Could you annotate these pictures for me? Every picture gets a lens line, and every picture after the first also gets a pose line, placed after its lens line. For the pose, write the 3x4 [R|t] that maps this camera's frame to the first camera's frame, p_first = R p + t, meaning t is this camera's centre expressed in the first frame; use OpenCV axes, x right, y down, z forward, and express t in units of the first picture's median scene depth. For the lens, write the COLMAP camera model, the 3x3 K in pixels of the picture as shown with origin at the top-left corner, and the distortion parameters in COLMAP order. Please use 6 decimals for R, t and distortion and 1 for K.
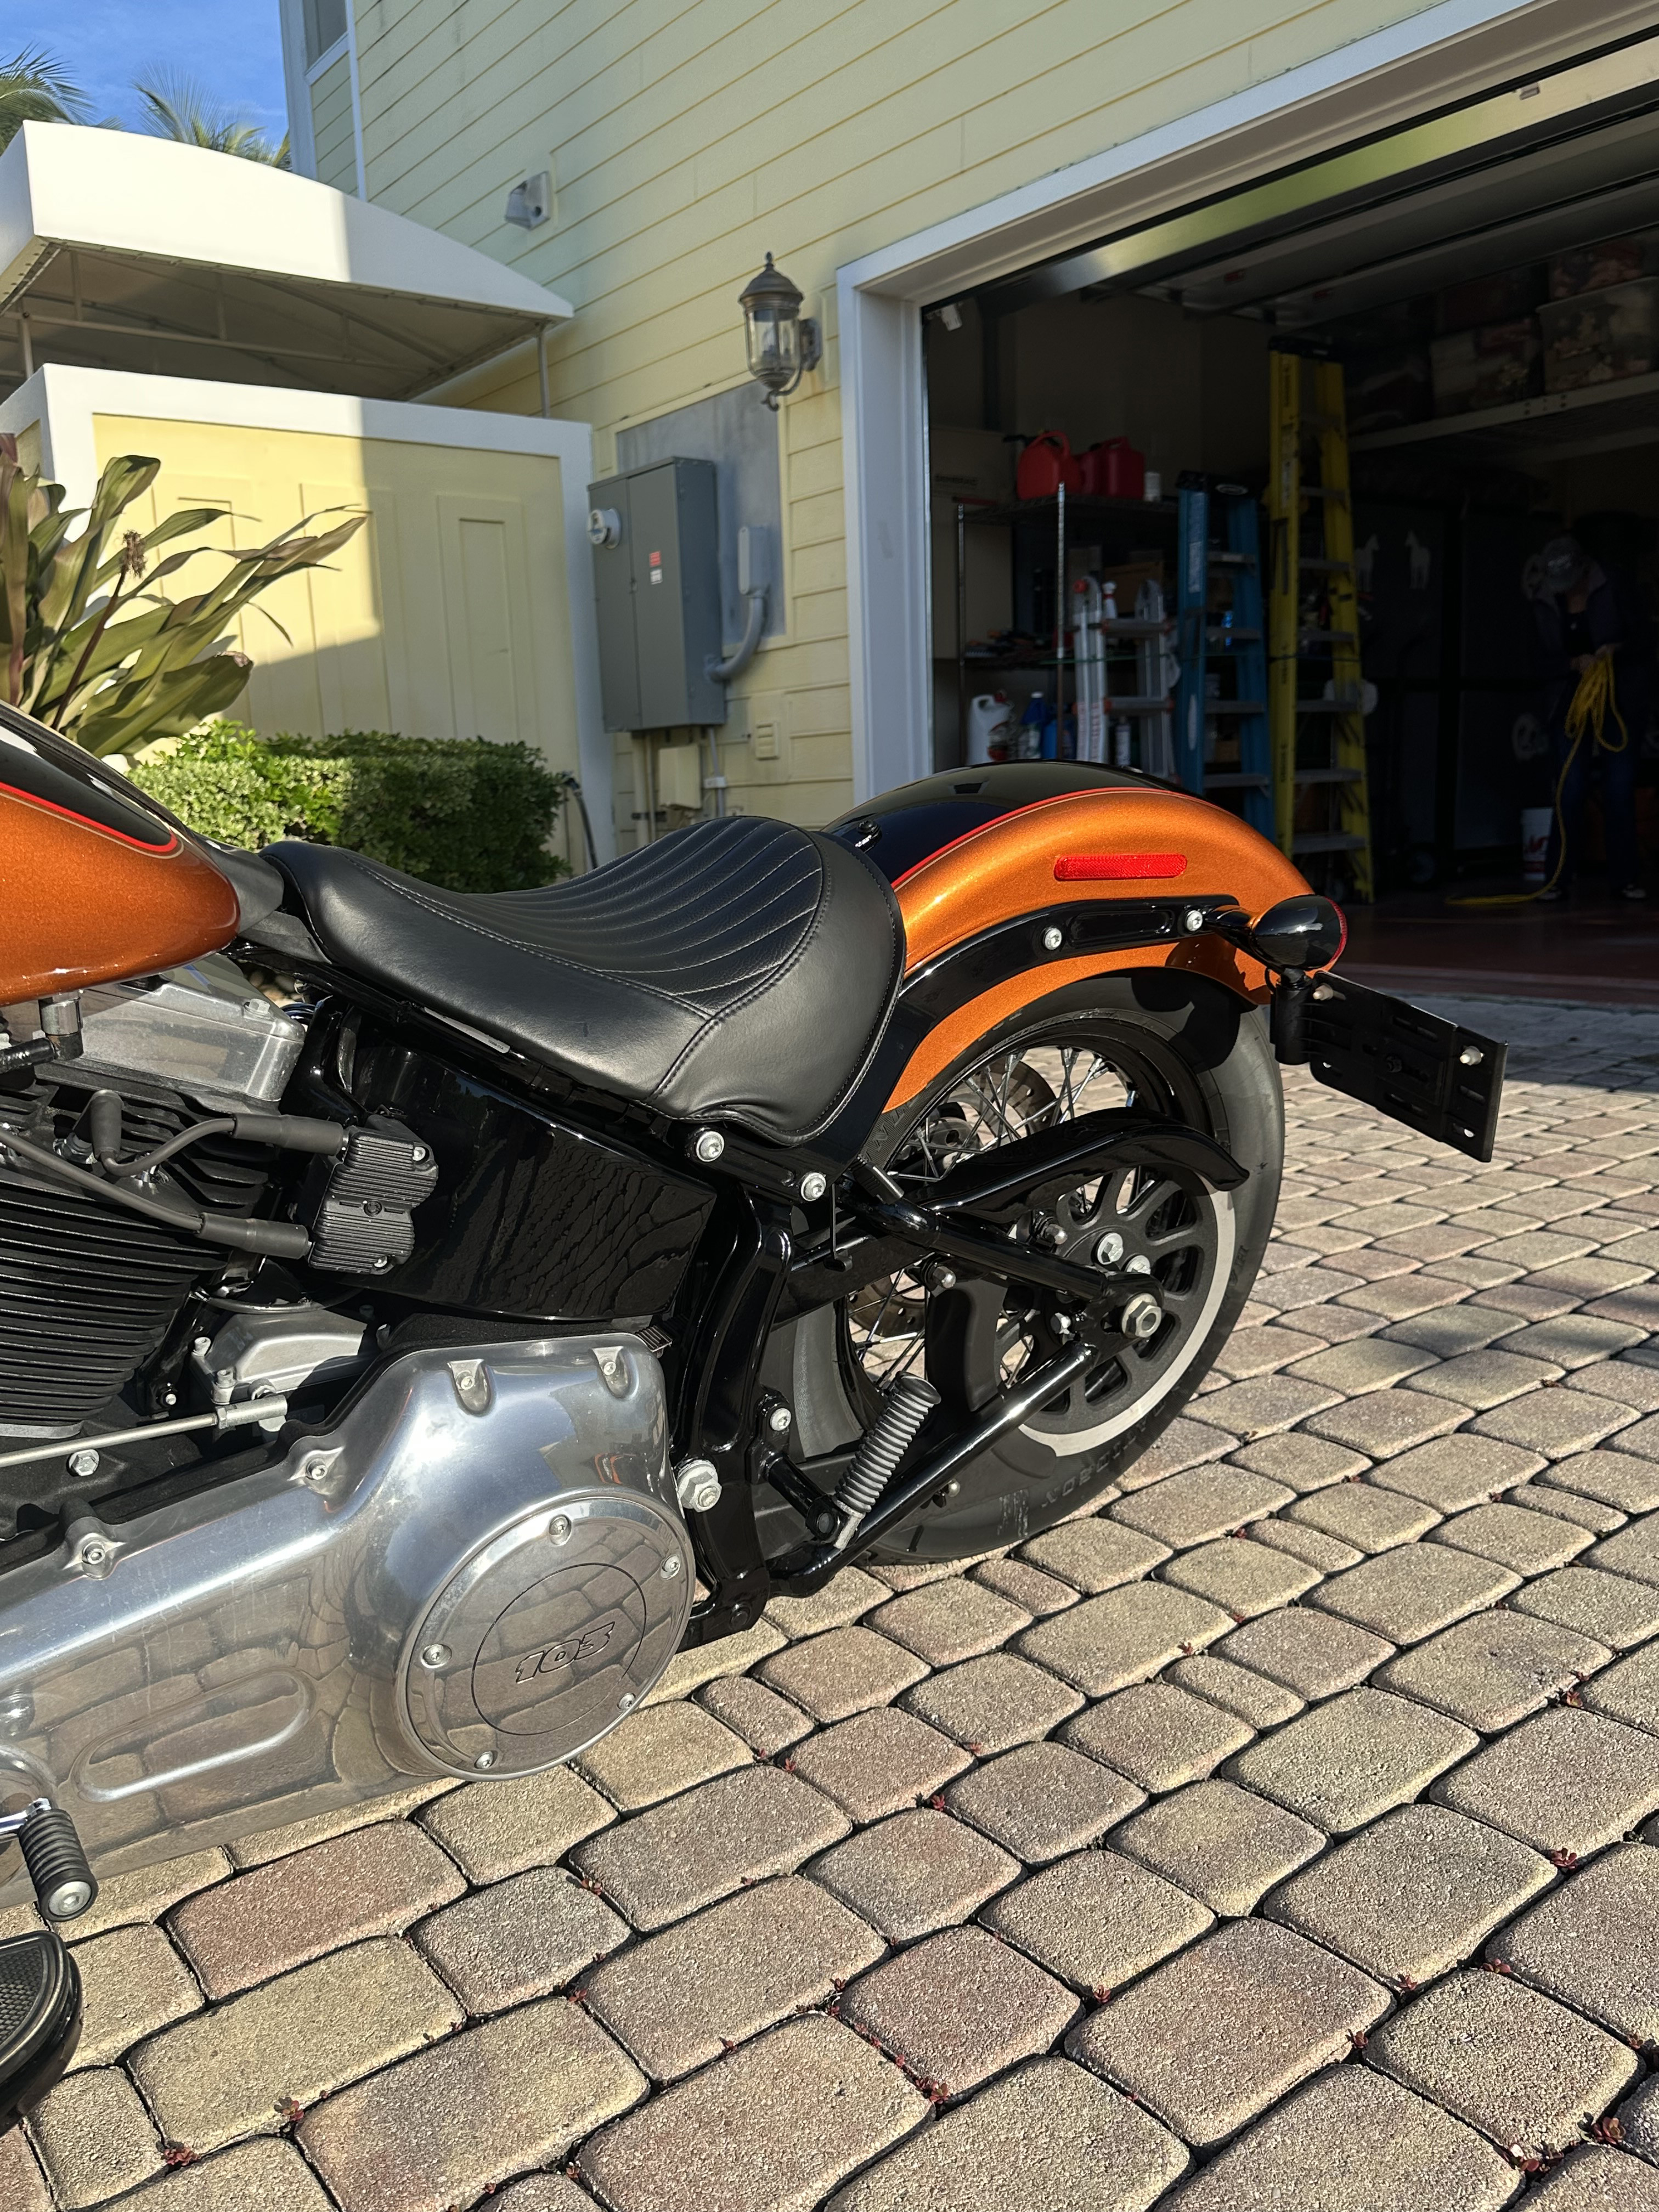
lens RADIAL K [[1758.5, 0, 840.6], [0, 1758.5, 1085.0], [0, 0, 1]] dist [0.001464, -0.013397]
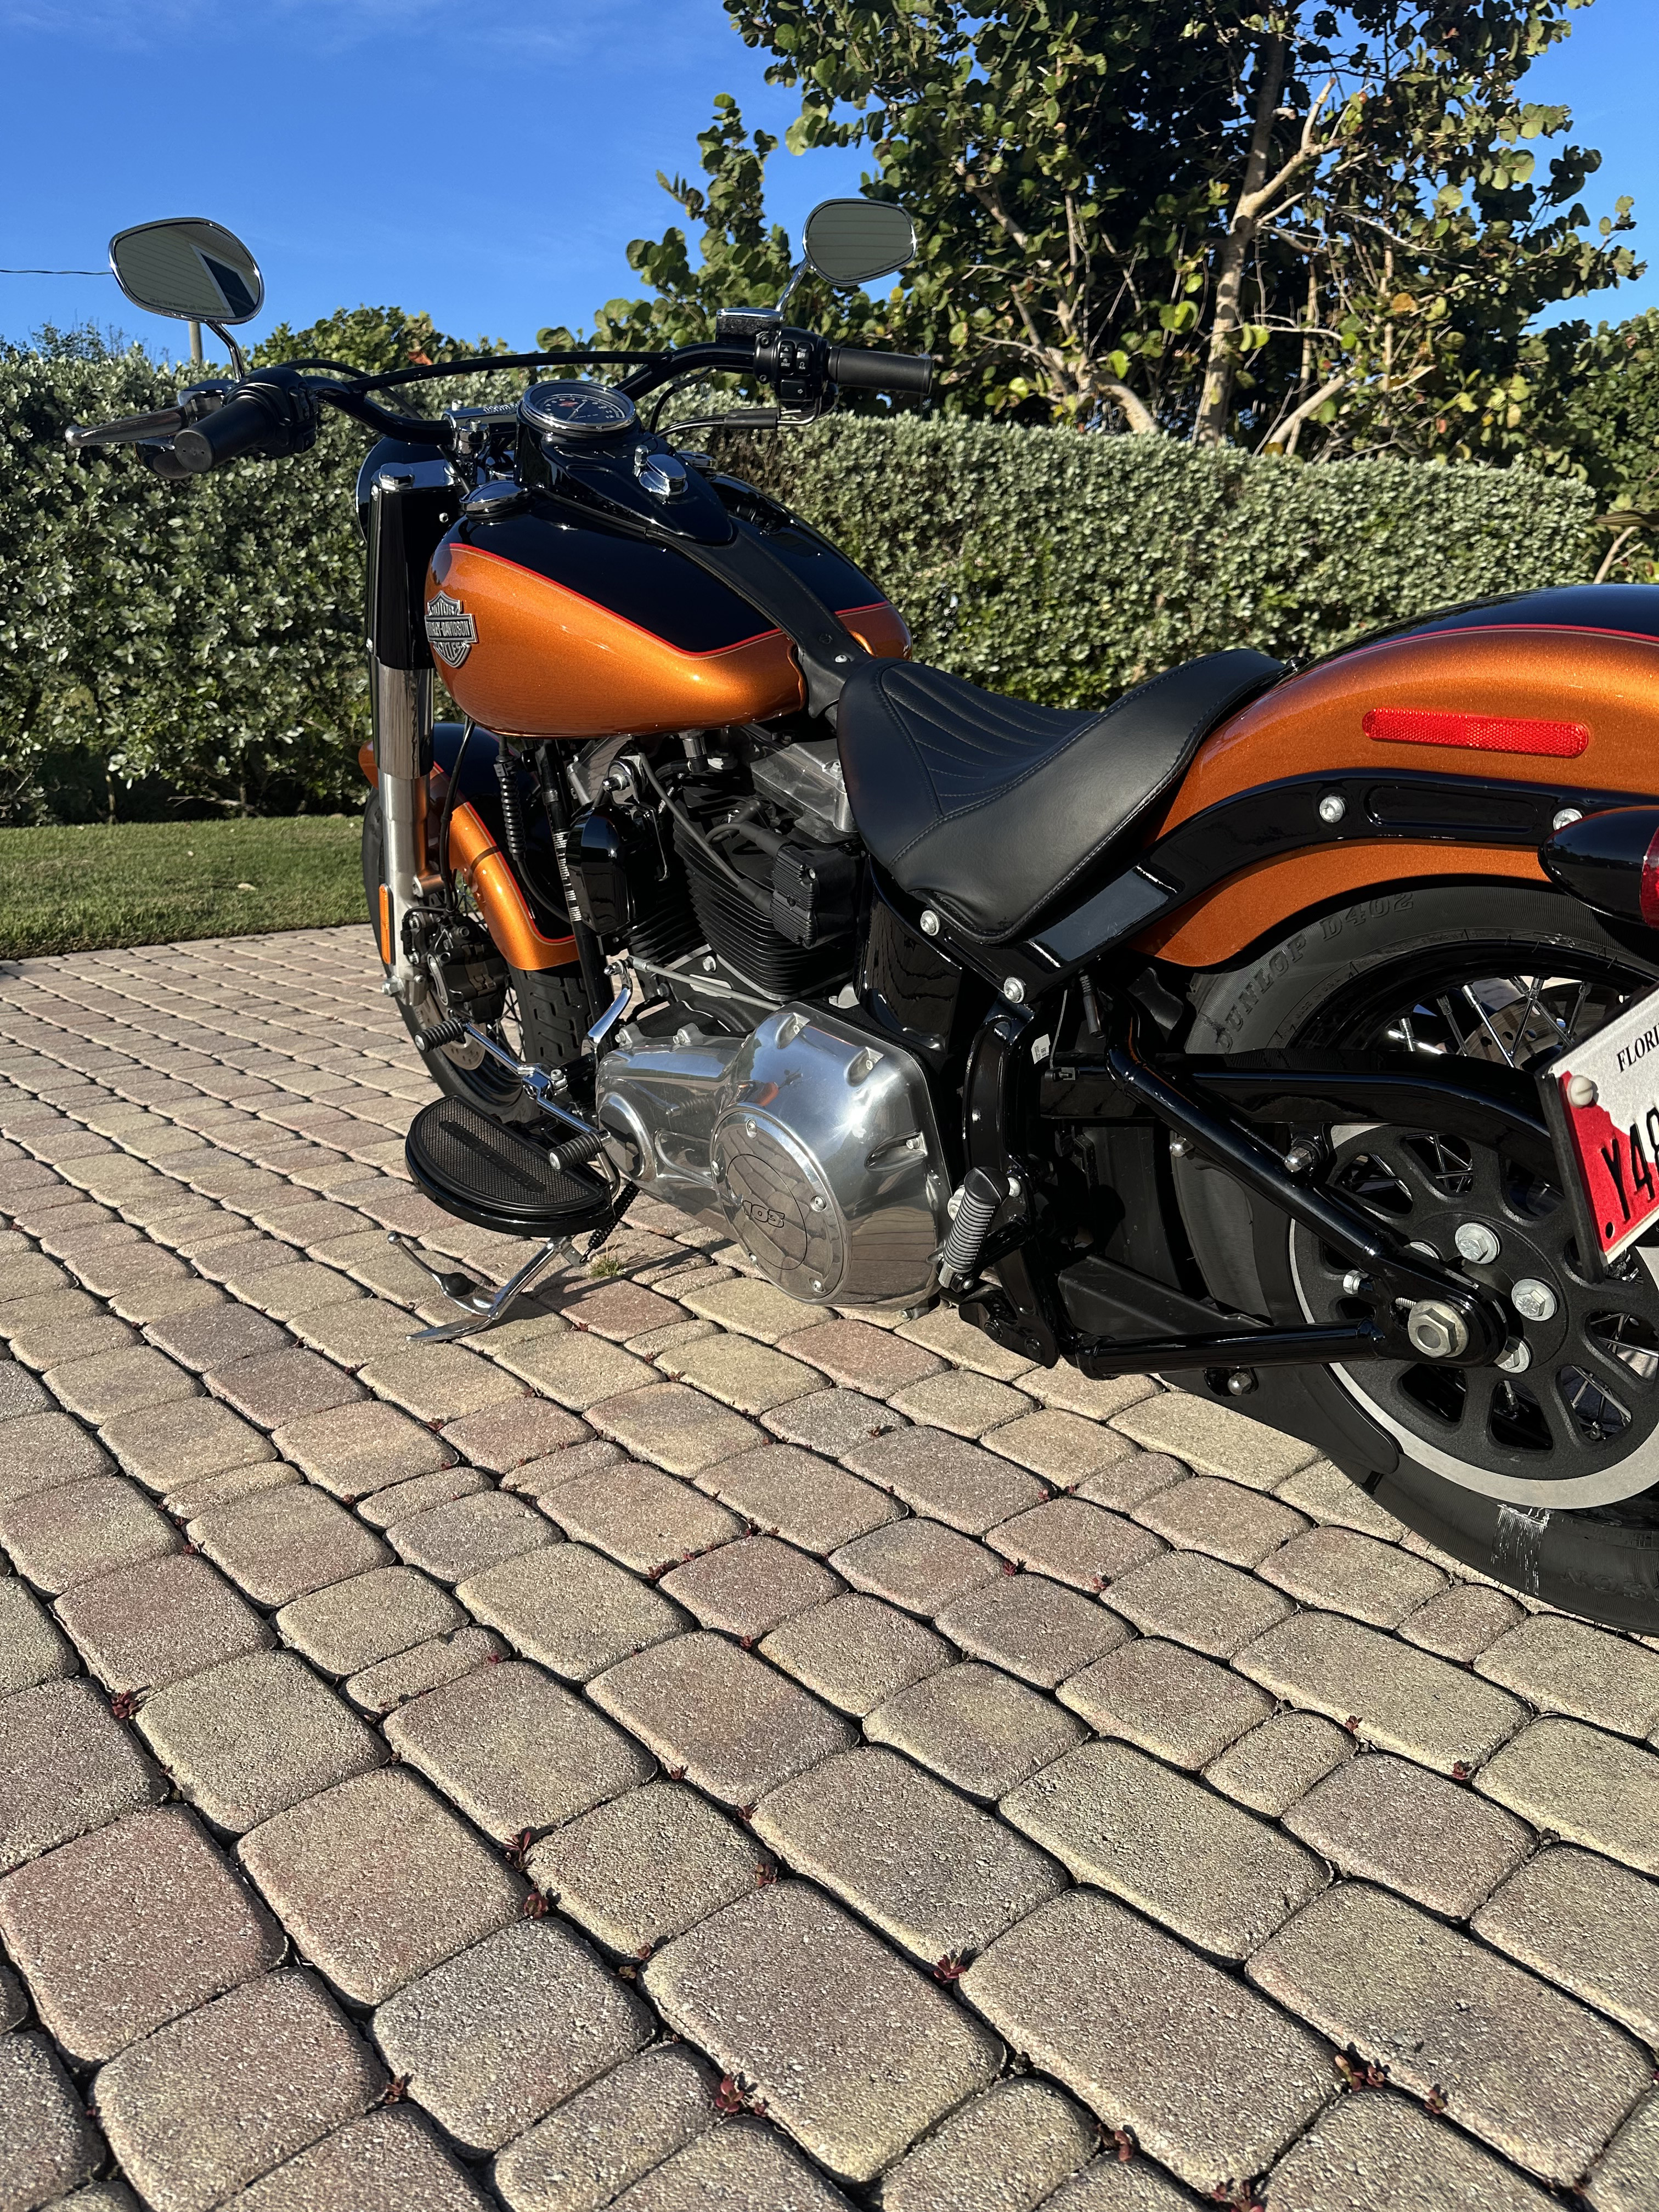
lens RADIAL K [[1575.5, 0, 829.5], [0, 1575.5, 1106.0], [0, 0, 1]] dist [-0.002288, -0.009538]
pose [[0.067537, 0.295662, -0.952902, 0.786448], [-0.175864, 0.943656, 0.280329, -0.107631], [0.982095, 0.148648, 0.115728, 0.636715]]
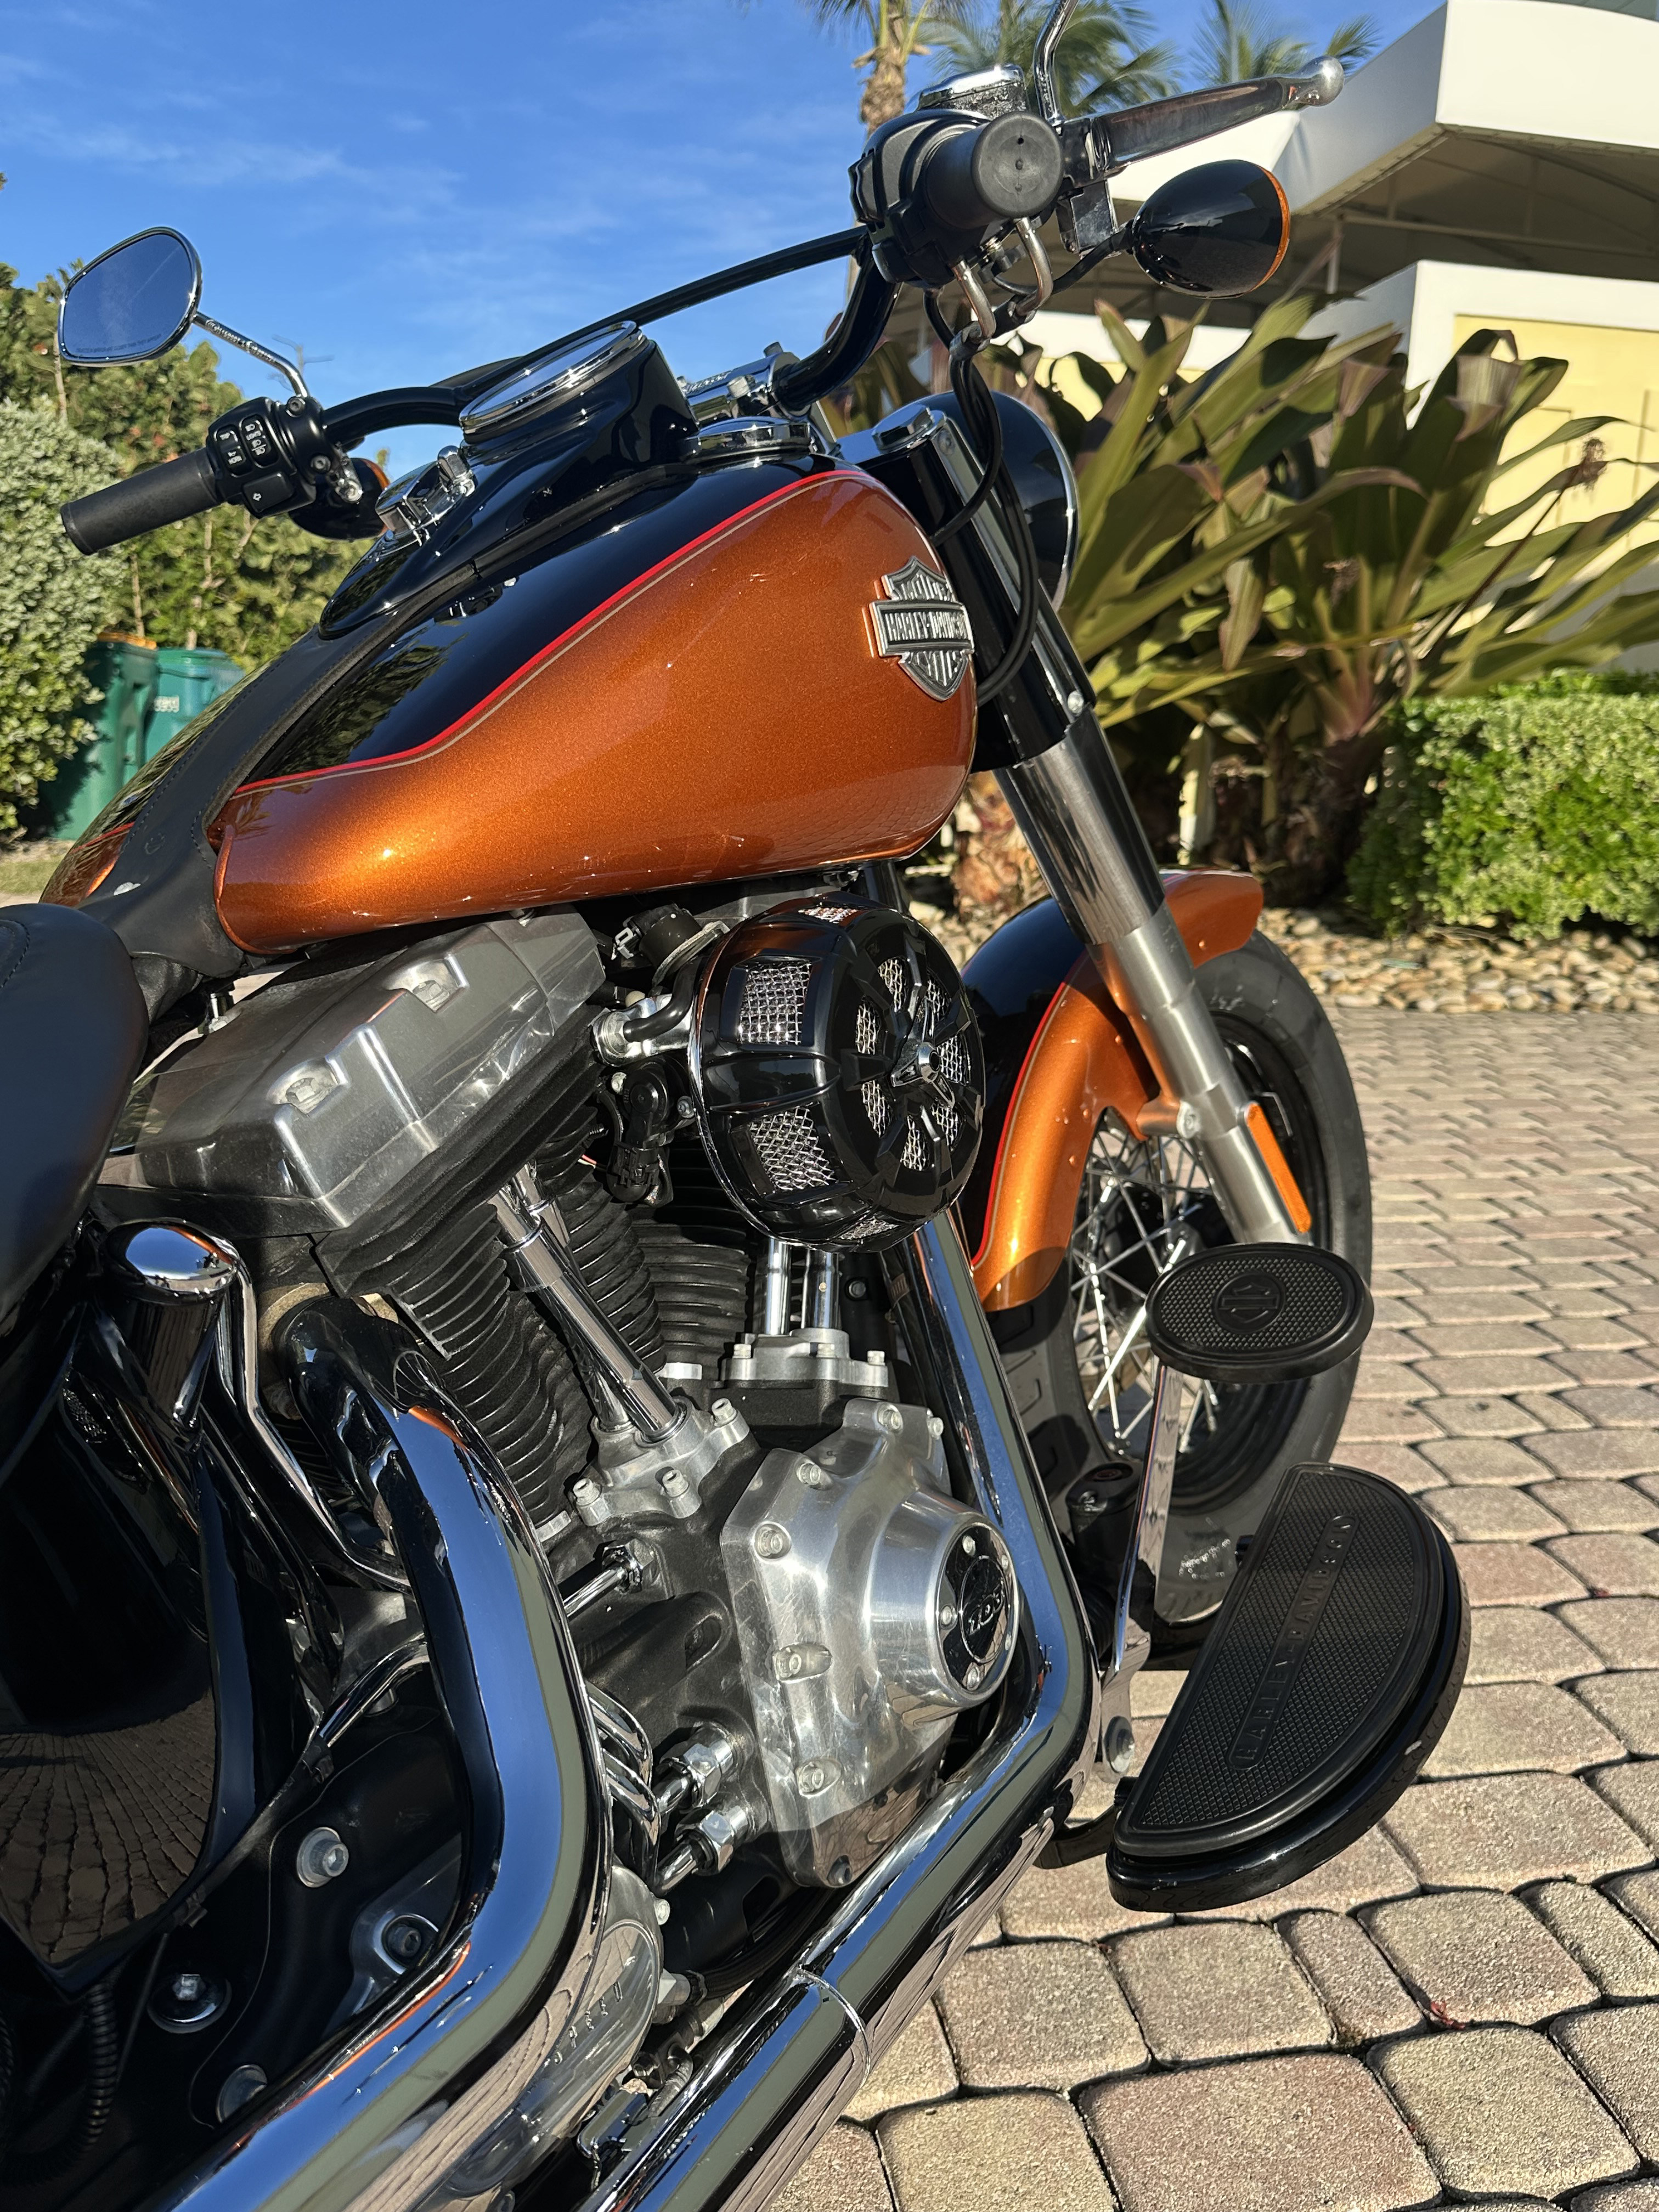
lens RADIAL K [[1758.5, 0, 840.6], [0, 1758.5, 1085.0], [0, 0, 1]] dist [0.001464, -0.013397]
pose [[0.890207, 0.155644, -0.428142, -1.196970], [-0.138902, 0.987808, 0.070292, 0.023797], [0.433863, -0.003104, 0.900973, 0.036976]]
